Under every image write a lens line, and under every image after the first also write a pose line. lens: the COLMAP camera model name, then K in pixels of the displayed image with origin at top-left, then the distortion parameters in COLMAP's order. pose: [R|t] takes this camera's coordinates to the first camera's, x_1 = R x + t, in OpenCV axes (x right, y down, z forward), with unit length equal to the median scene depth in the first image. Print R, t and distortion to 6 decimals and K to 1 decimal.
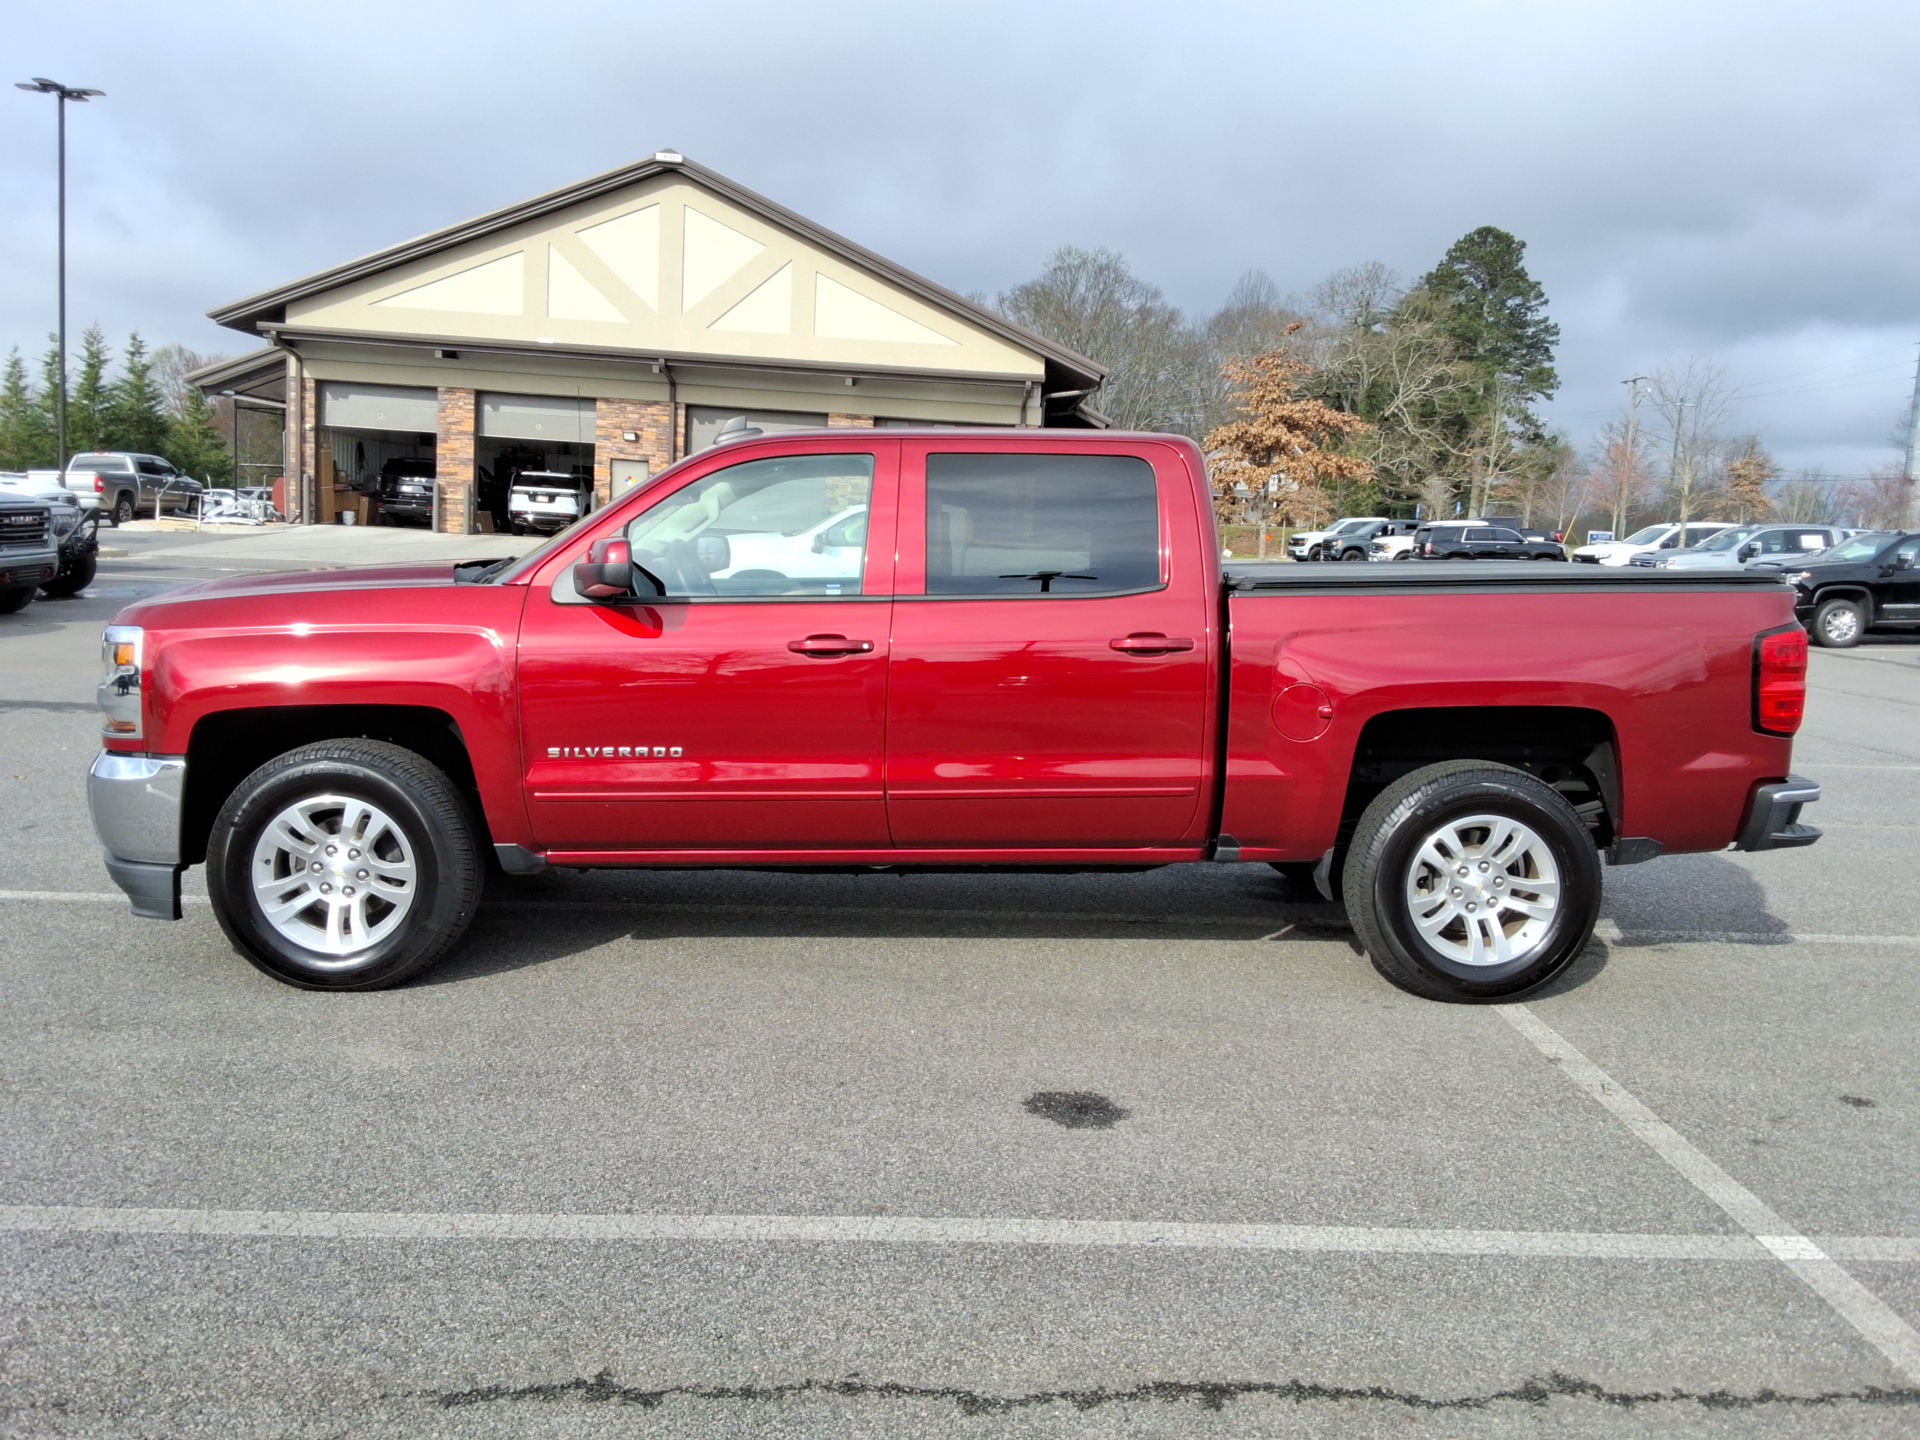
lens RADIAL K [[1538.9, 0, 981.6], [0, 1538.9, 702.6], [0, 0, 1]] dist [0.117150, -0.185770]
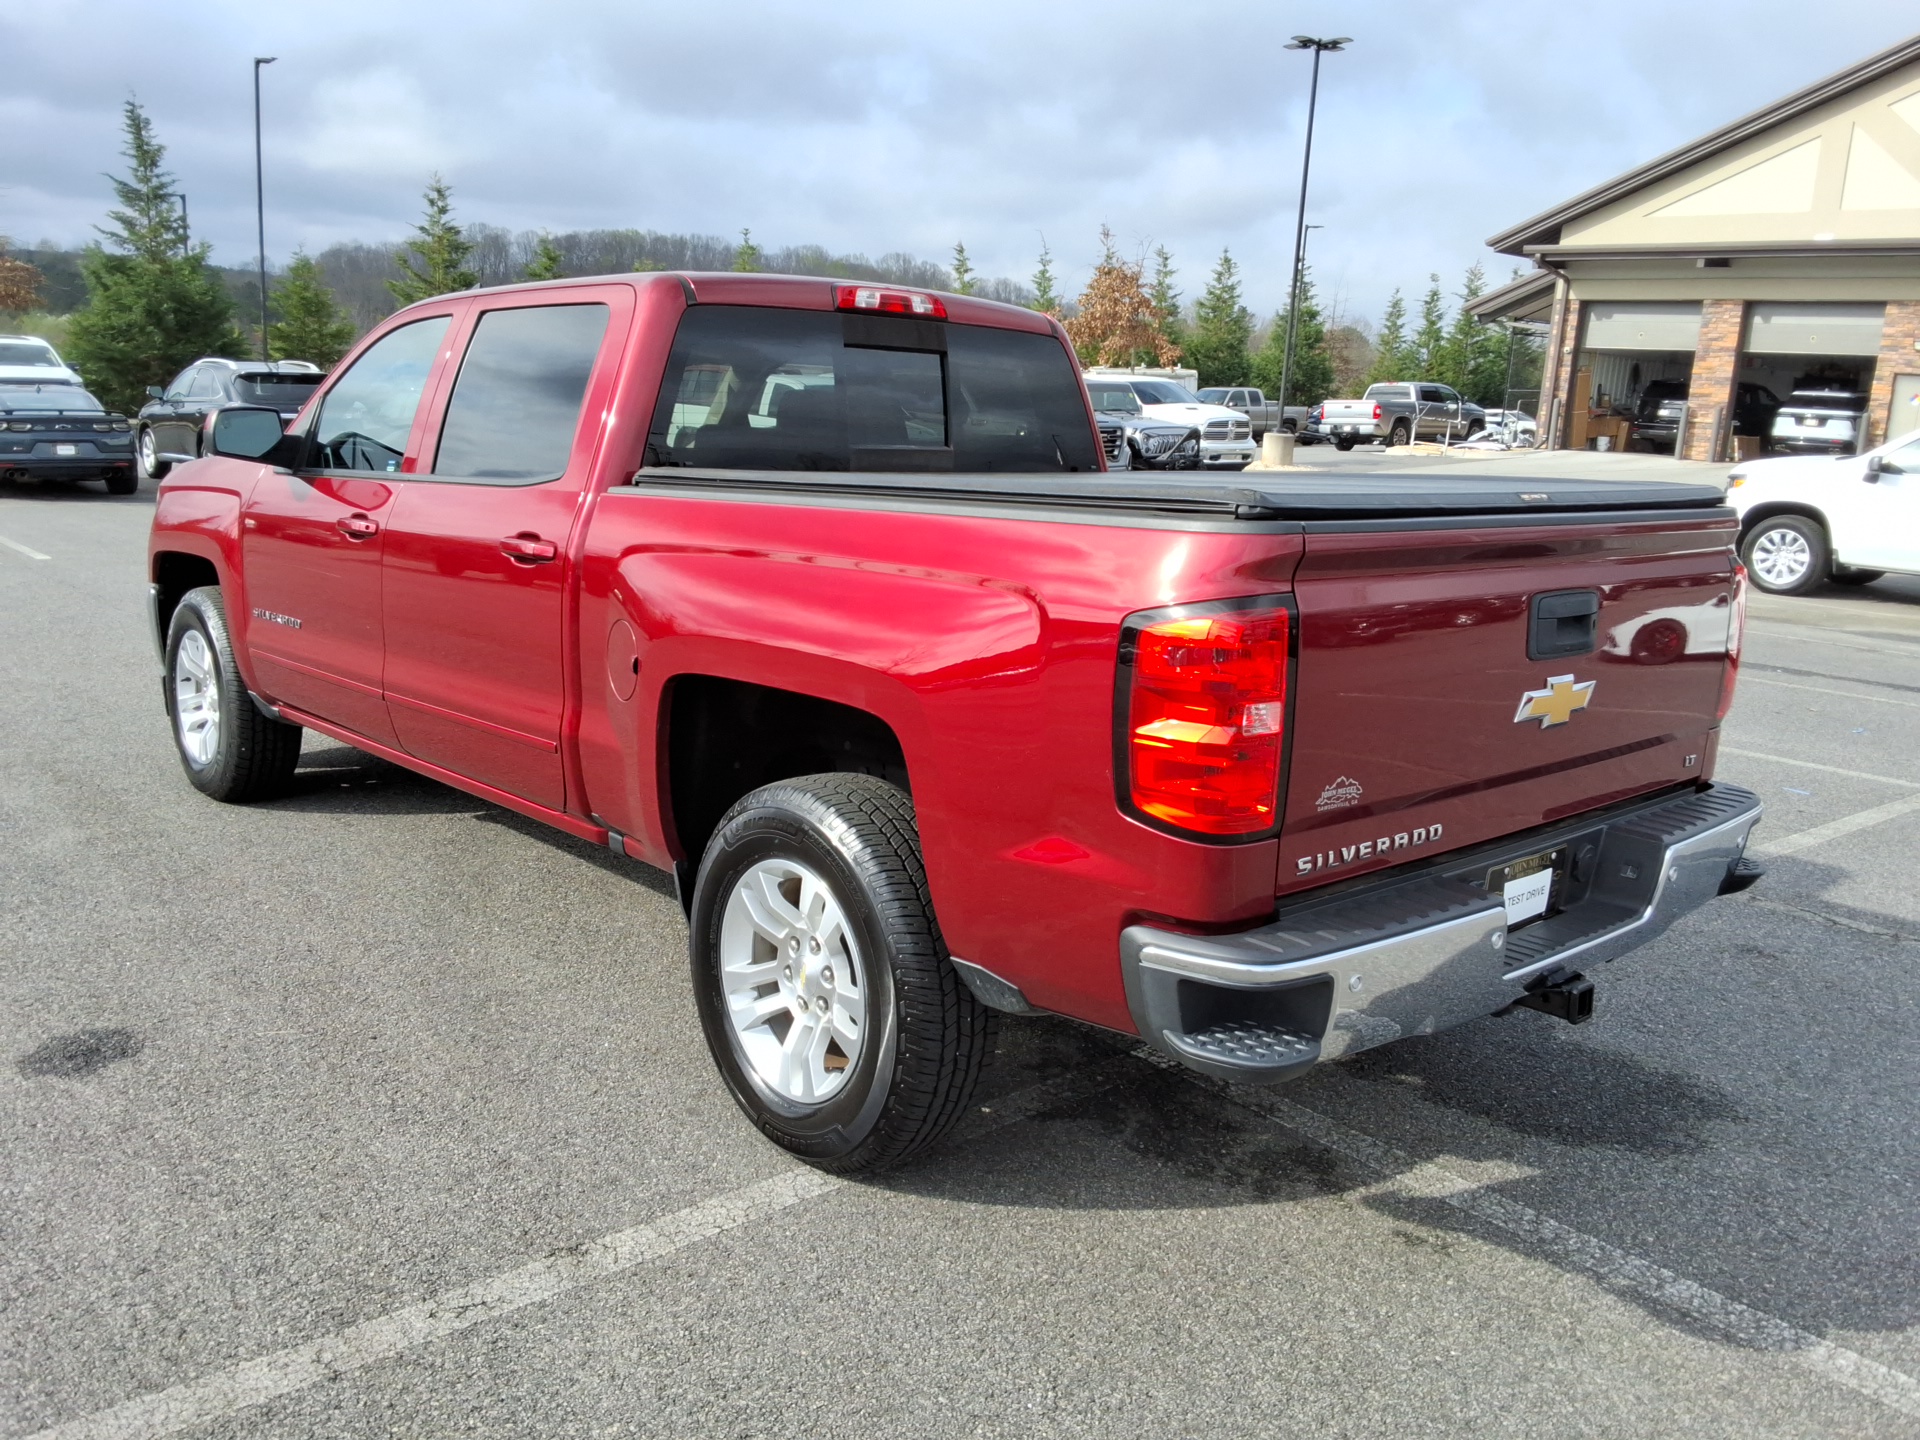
lens RADIAL K [[1538.9, 0, 981.6], [0, 1538.9, 702.6], [0, 0, 1]] dist [0.117150, -0.185770]
pose [[0.639117, 0.137050, -0.756800, 0.108356], [-0.104745, 0.990338, 0.090884, -0.007150], [0.761943, 0.021185, 0.647297, 0.085394]]
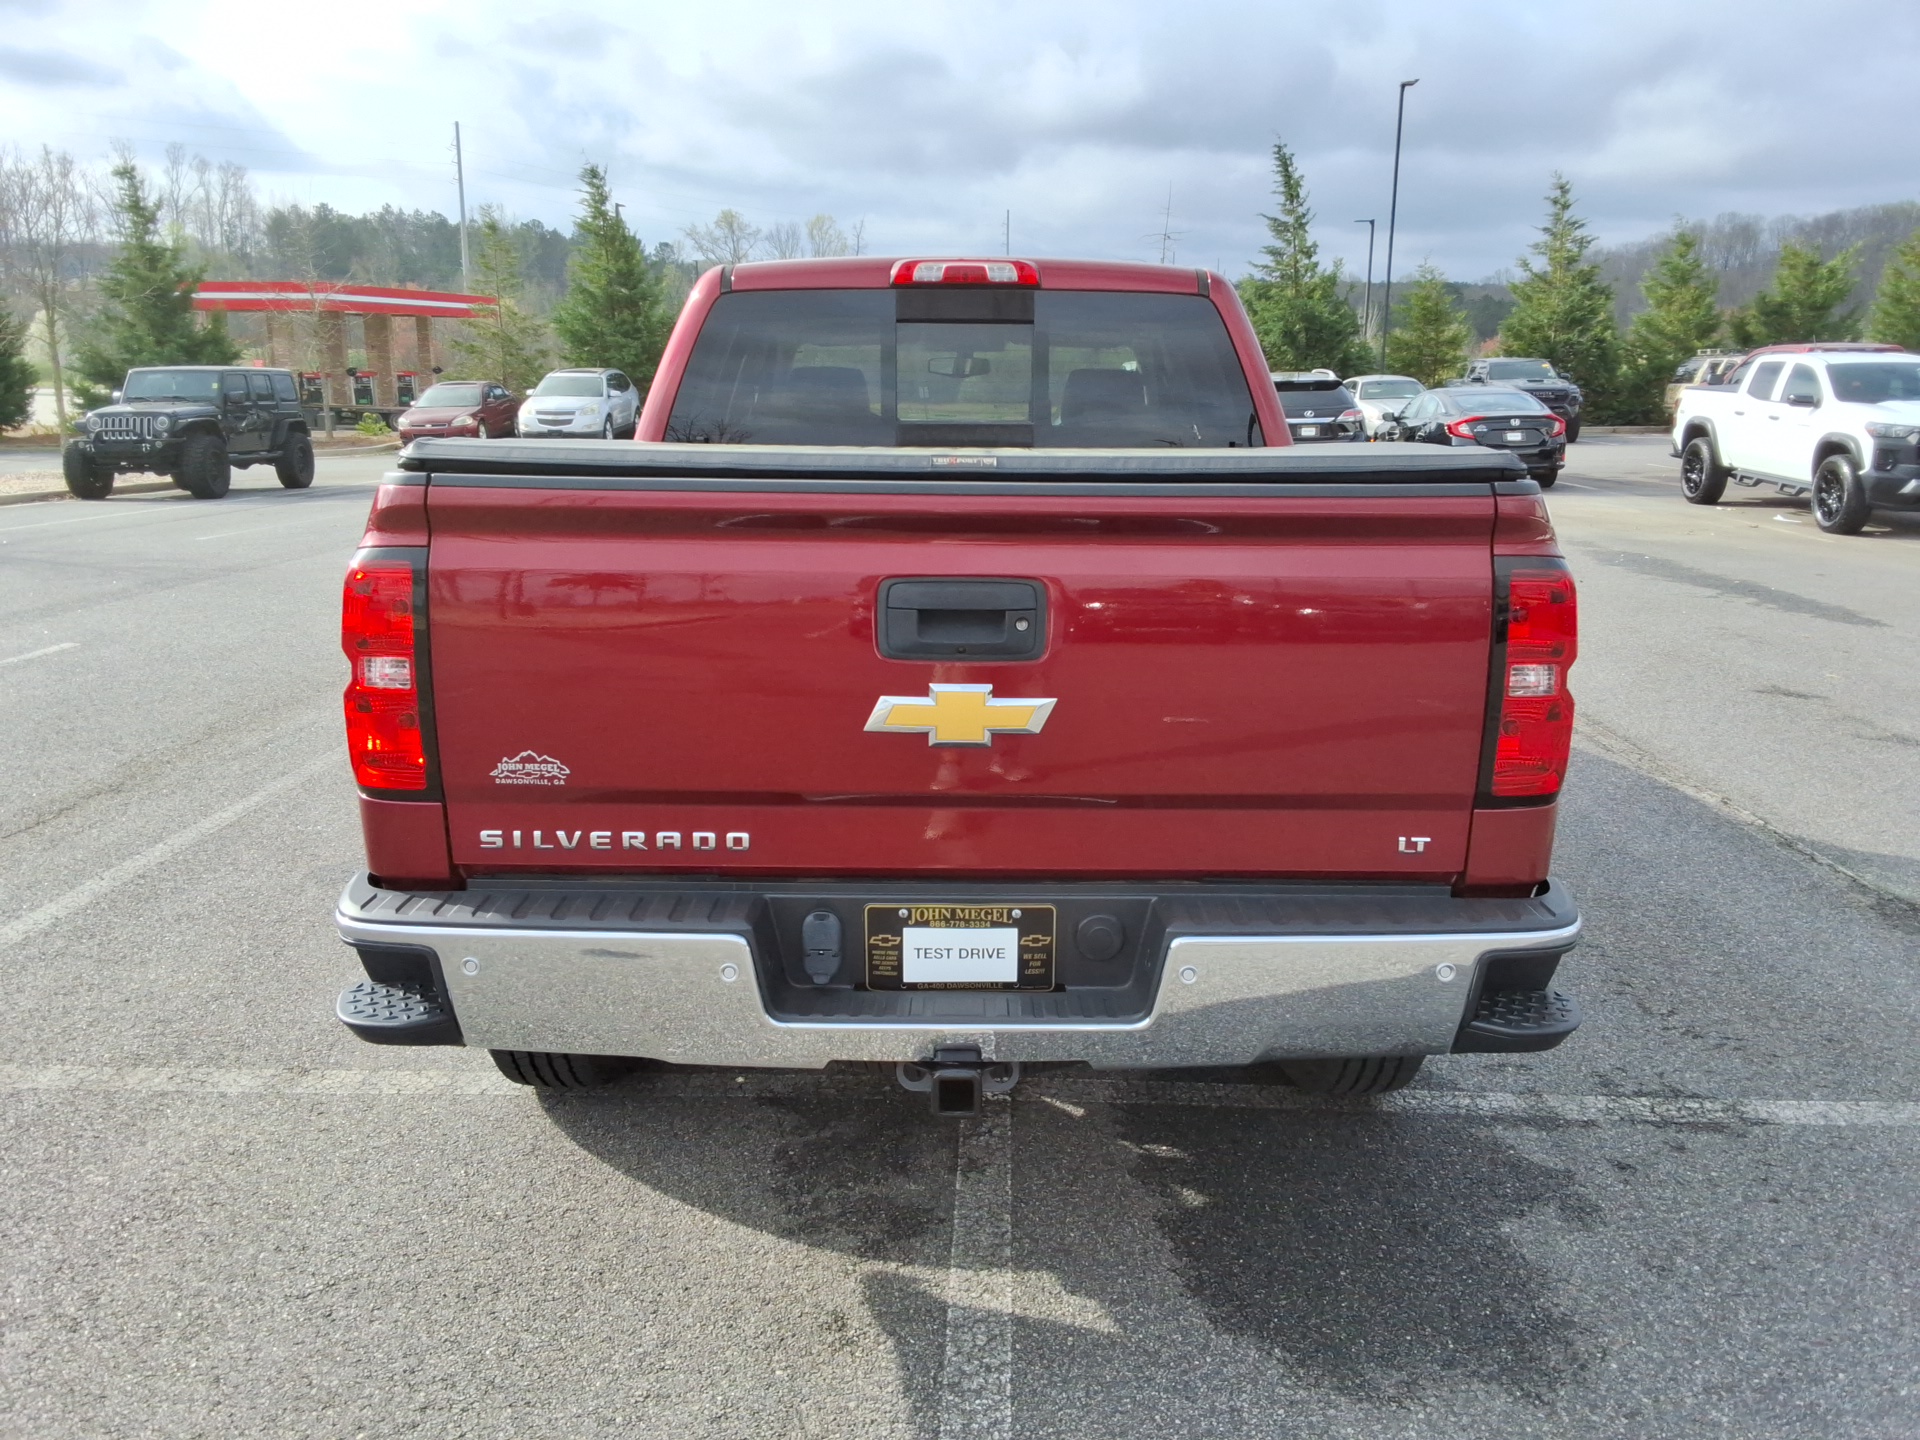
lens RADIAL K [[1538.9, 0, 981.6], [0, 1538.9, 702.6], [0, 0, 1]] dist [0.117150, -0.185770]
pose [[-0.049091, 0.168607, -0.984460, 0.127725], [-0.116308, 0.977978, 0.173296, -0.014133], [0.991999, 0.123008, -0.028399, 0.157431]]
